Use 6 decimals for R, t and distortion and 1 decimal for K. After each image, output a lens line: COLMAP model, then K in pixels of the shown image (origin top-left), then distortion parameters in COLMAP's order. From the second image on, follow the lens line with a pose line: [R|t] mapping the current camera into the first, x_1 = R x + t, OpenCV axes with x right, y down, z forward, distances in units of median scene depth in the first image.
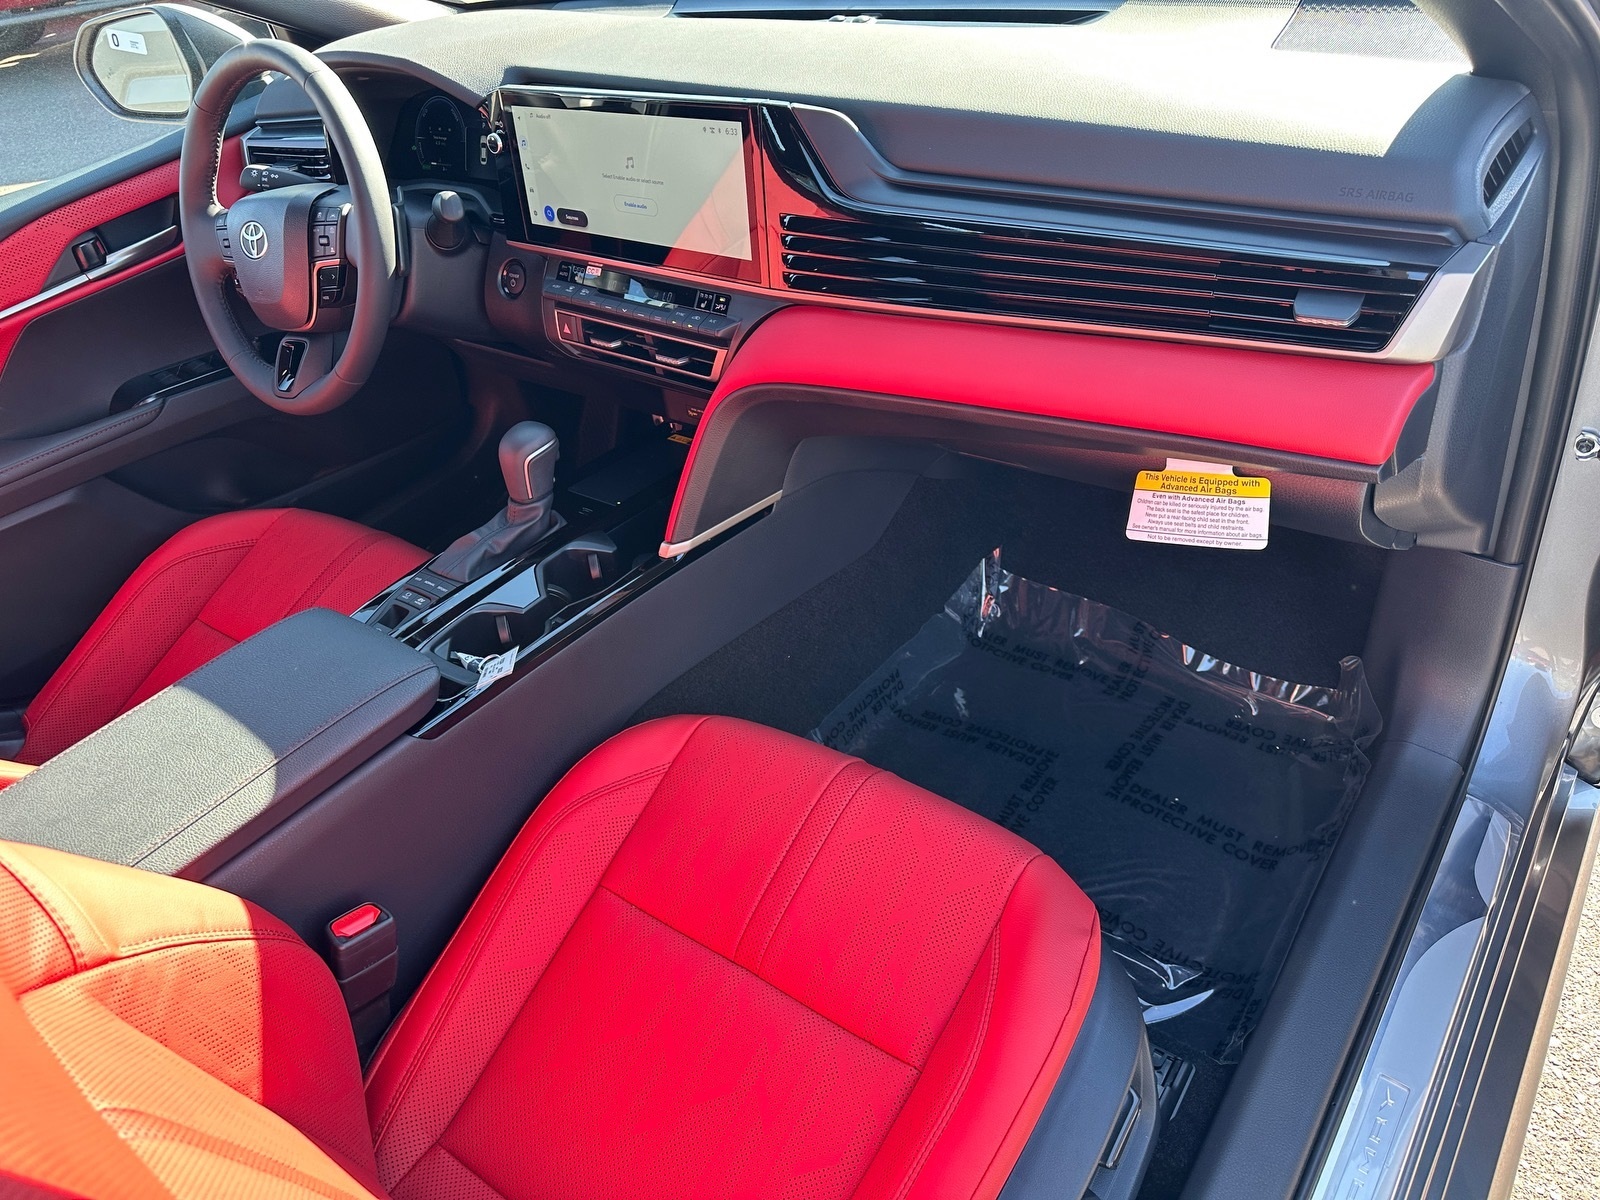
lens RADIAL K [[1139.4, 0, 805.2], [0, 1139.4, 608.3], [0, 0, 1]] dist [0.061235, -0.073358]
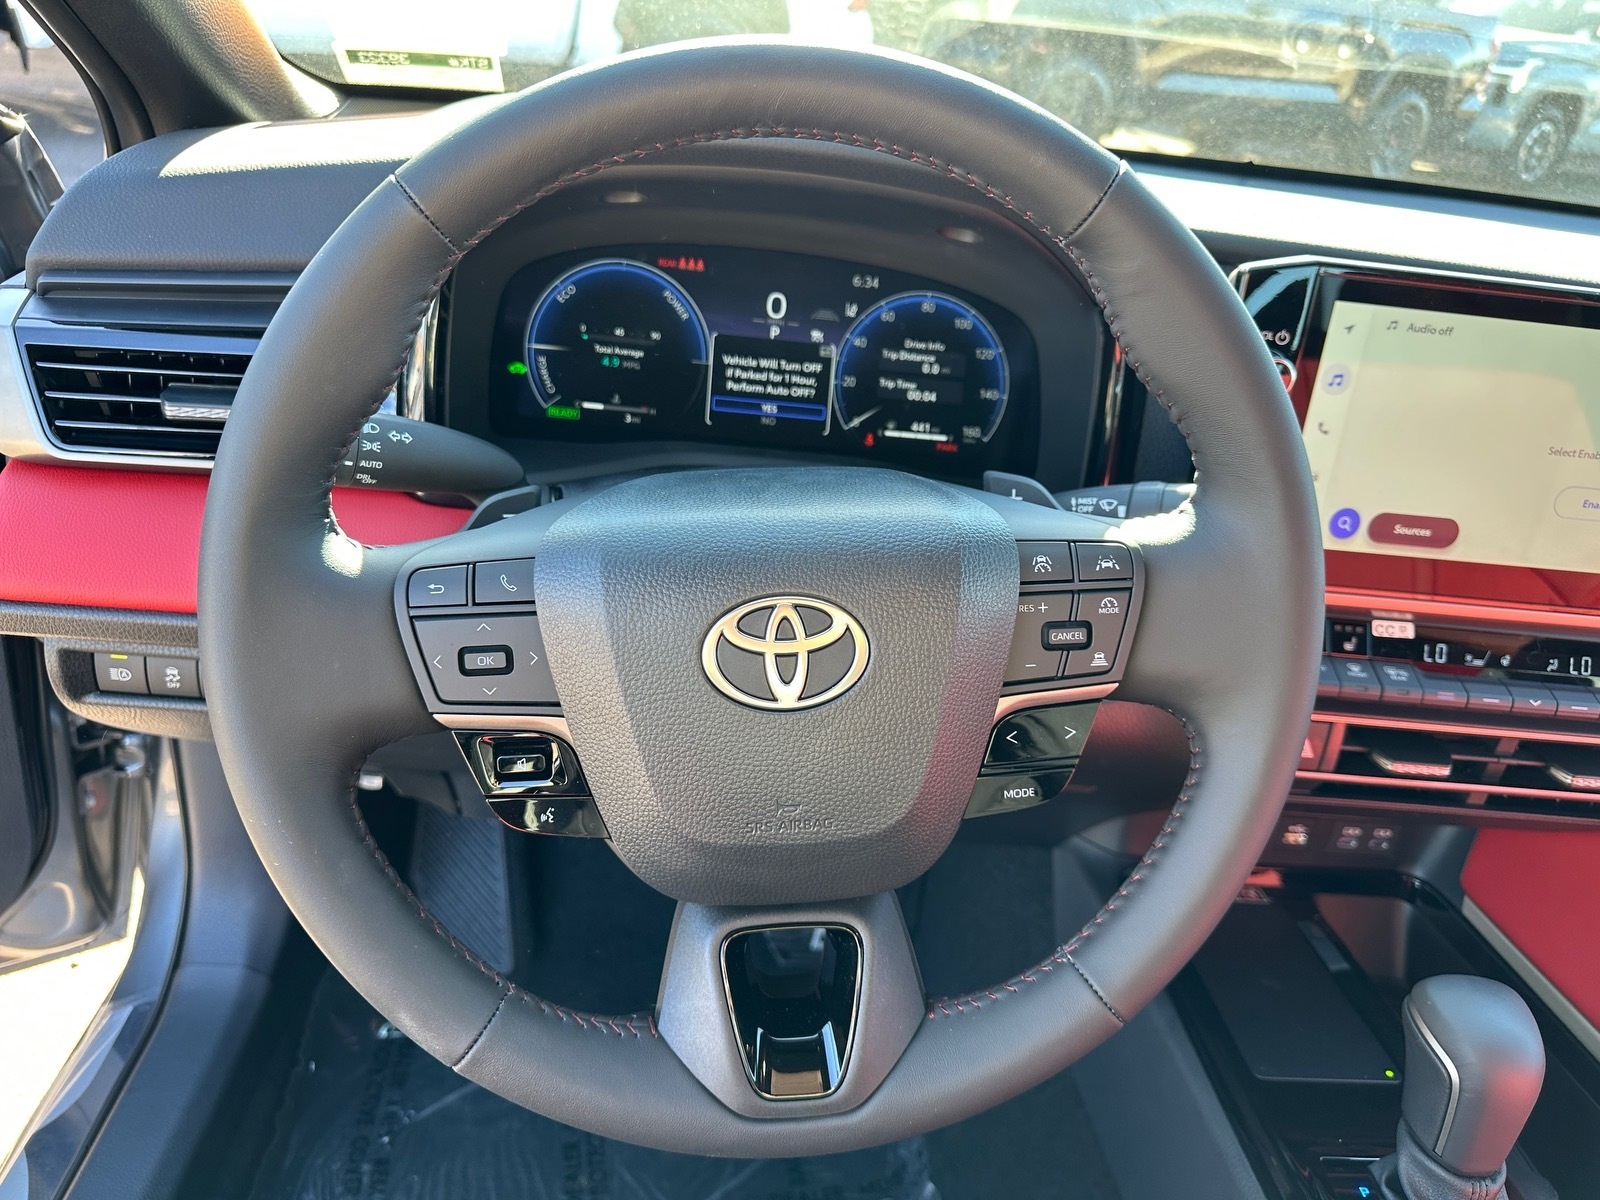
lens RADIAL K [[1139.4, 0, 818.4], [0, 1139.4, 609.1], [0, 0, 1]] dist [0.061235, -0.073358]
pose [[0.739113, -0.098407, 0.666355, -0.746949], [0.218151, 0.970923, -0.098585, -0.331077], [-0.637278, 0.218231, 0.739089, 0.851375]]
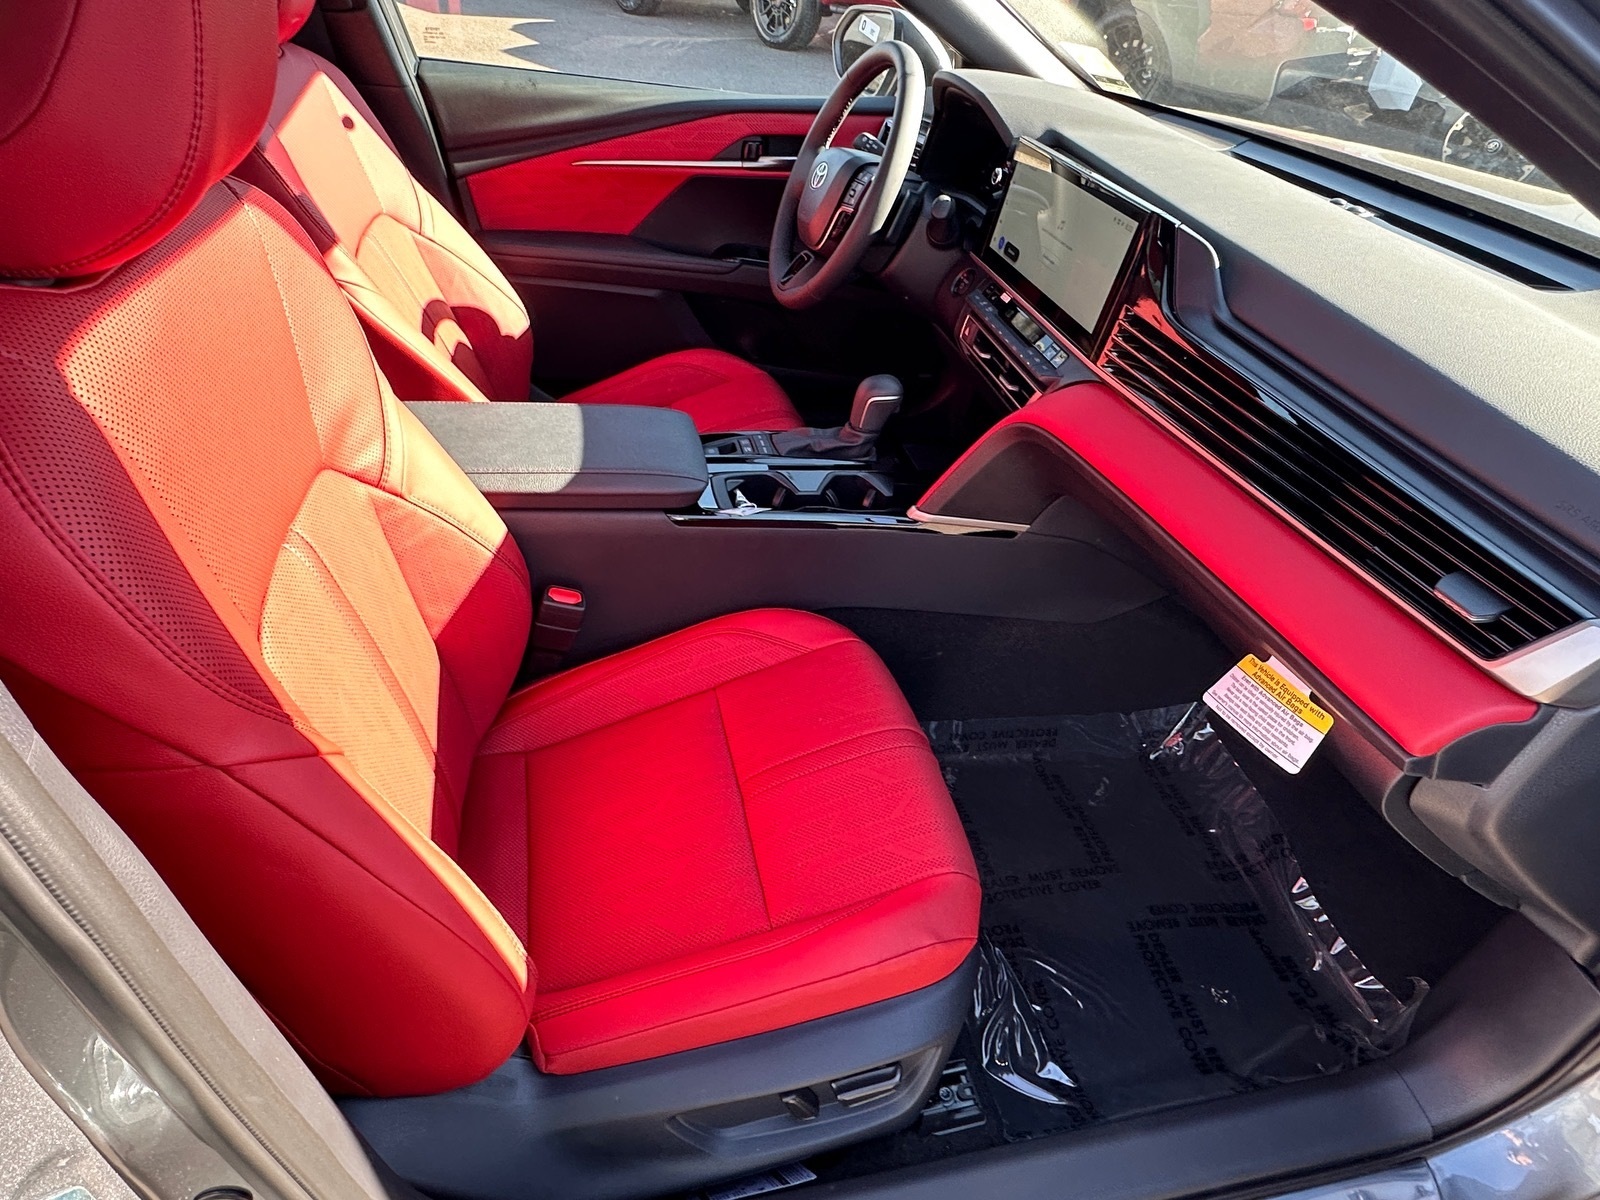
lens RADIAL K [[929.9, 0, 788.9], [0, 929.9, 620.7], [0, 0, 1]] dist [-0.004945, 0.010411]
pose [[0.730383, 0.564273, -0.384886, 0.244241], [-0.556739, 0.818263, 0.143137, -0.024755], [0.395706, 0.109737, 0.911797, 0.035210]]
